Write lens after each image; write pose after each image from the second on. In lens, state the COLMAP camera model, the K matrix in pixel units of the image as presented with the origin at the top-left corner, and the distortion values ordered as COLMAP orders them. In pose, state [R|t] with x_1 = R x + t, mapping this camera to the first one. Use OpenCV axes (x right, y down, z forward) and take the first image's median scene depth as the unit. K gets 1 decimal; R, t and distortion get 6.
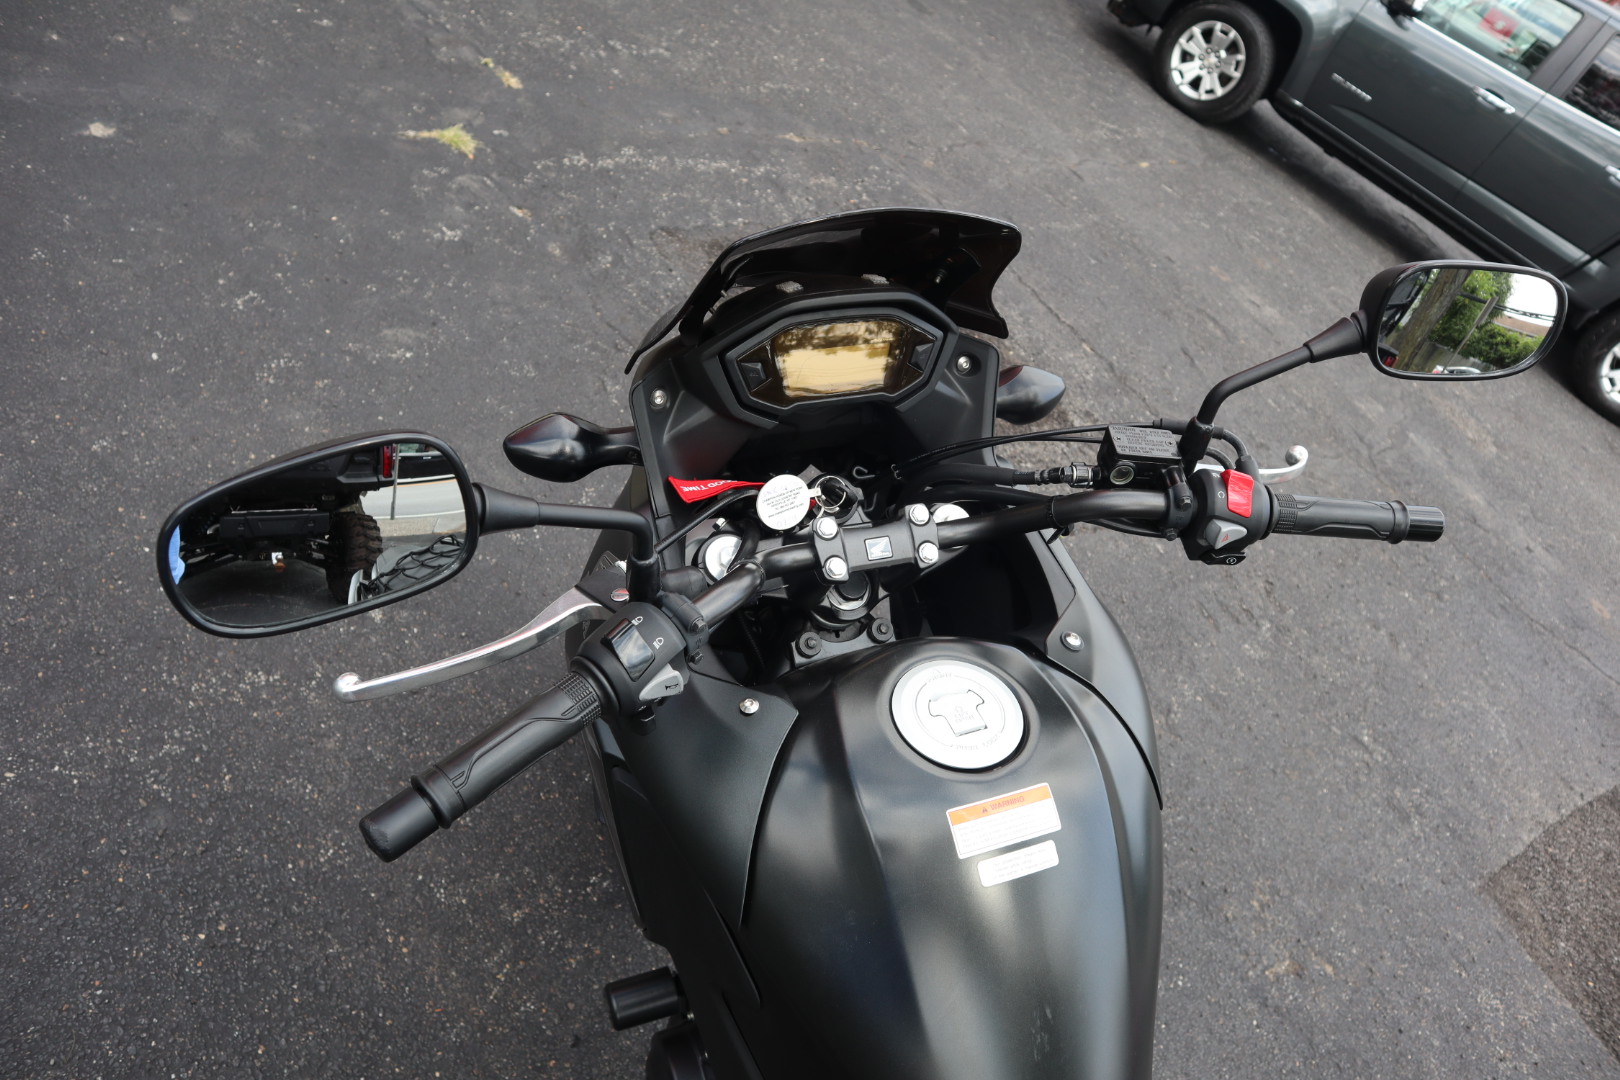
lens RADIAL K [[1118.4, 0, 796.5], [0, 1118.4, 544.6], [0, 0, 1]] dist [-0.102767, 0.054666]
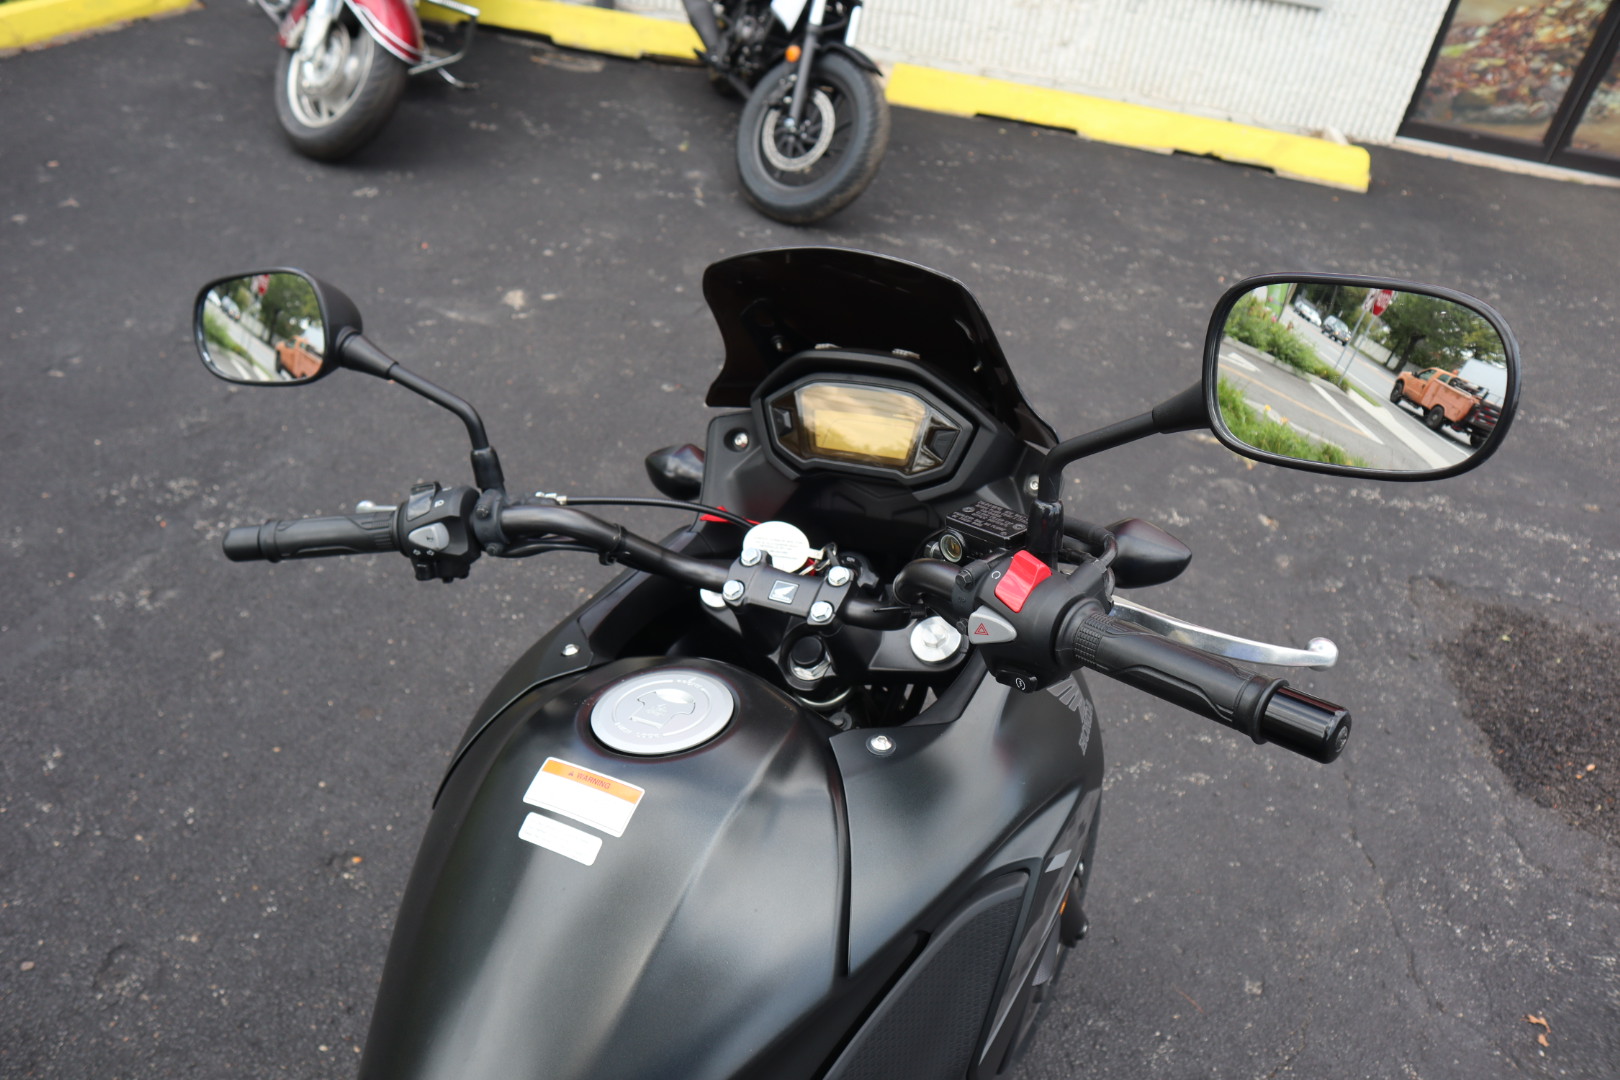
lens RADIAL K [[1118.4, 0, 807.3], [0, 1118.4, 539.7], [0, 0, 1]] dist [-0.102767, 0.054666]
pose [[0.616462, 0.177845, -0.767037, 0.269683], [-0.430626, 0.891710, -0.139339, 0.029450], [0.659194, 0.416203, 0.626289, 0.126143]]
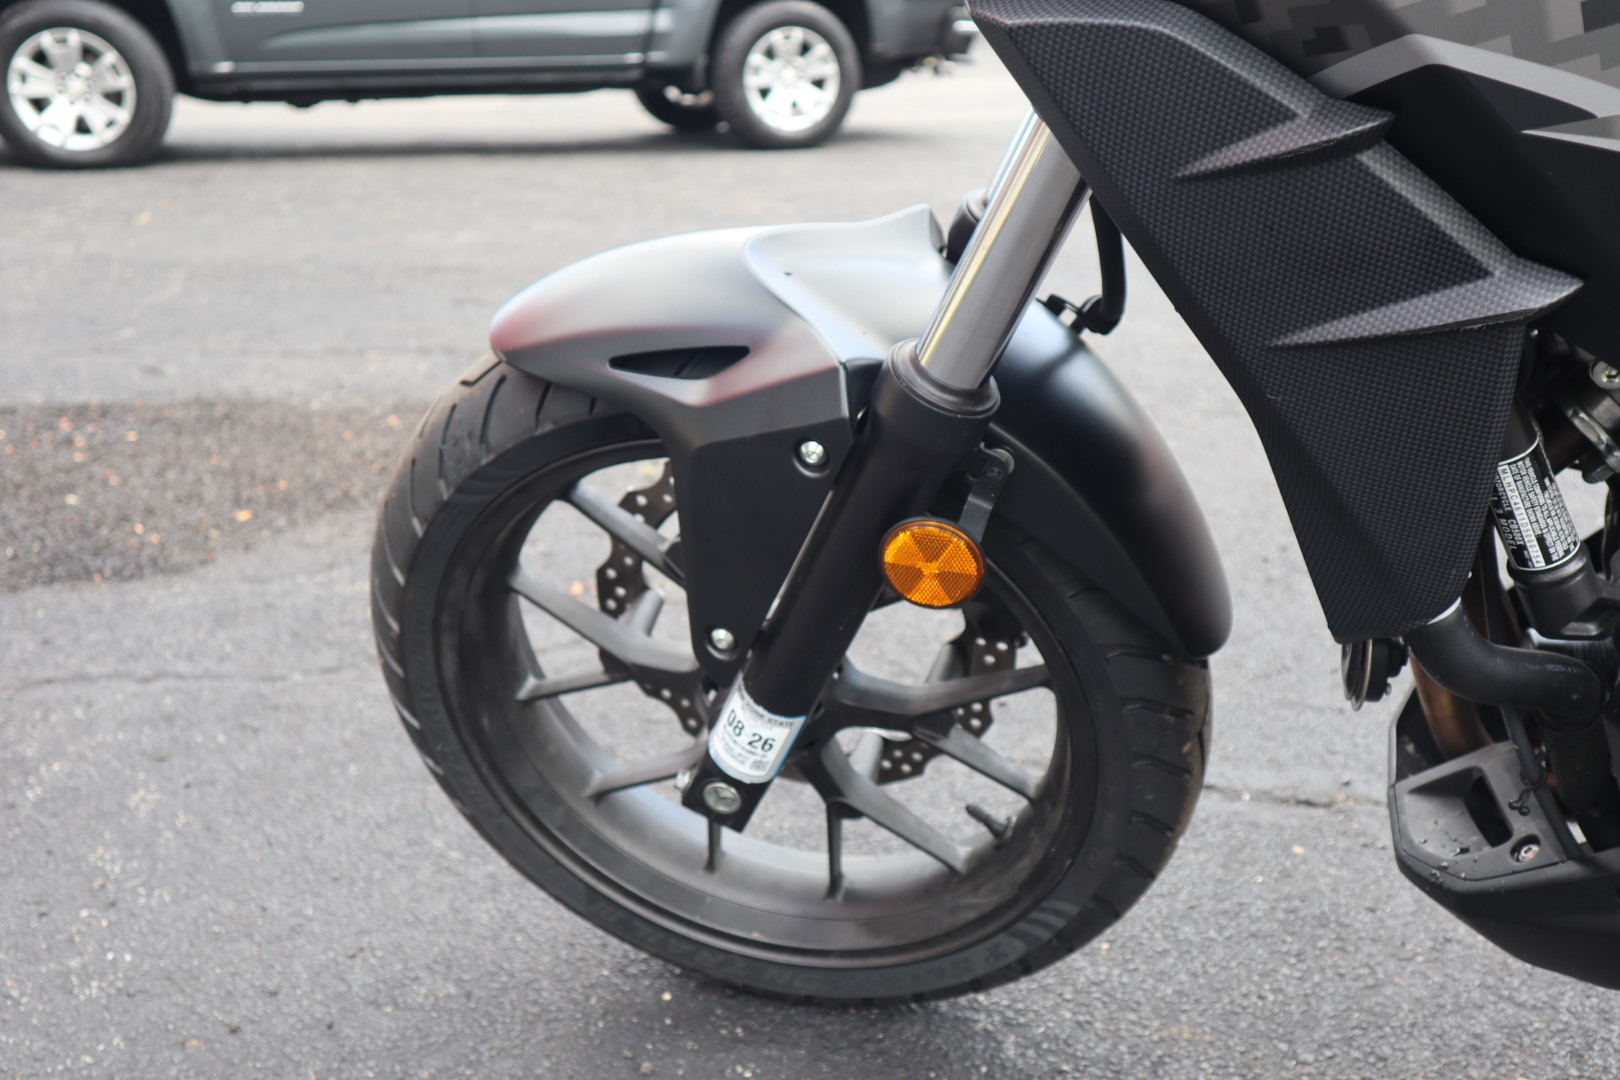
lens RADIAL K [[1622.2, 0, 793.9], [0, 1622.2, 541.7], [0, 0, 1]] dist [0.008412, 0.000000]
pose [[0.536431, -0.619755, 0.572840, -0.276437], [0.731791, 0.679687, 0.050074, 0.030616], [-0.420385, 0.392338, 0.818136, 0.251579]]
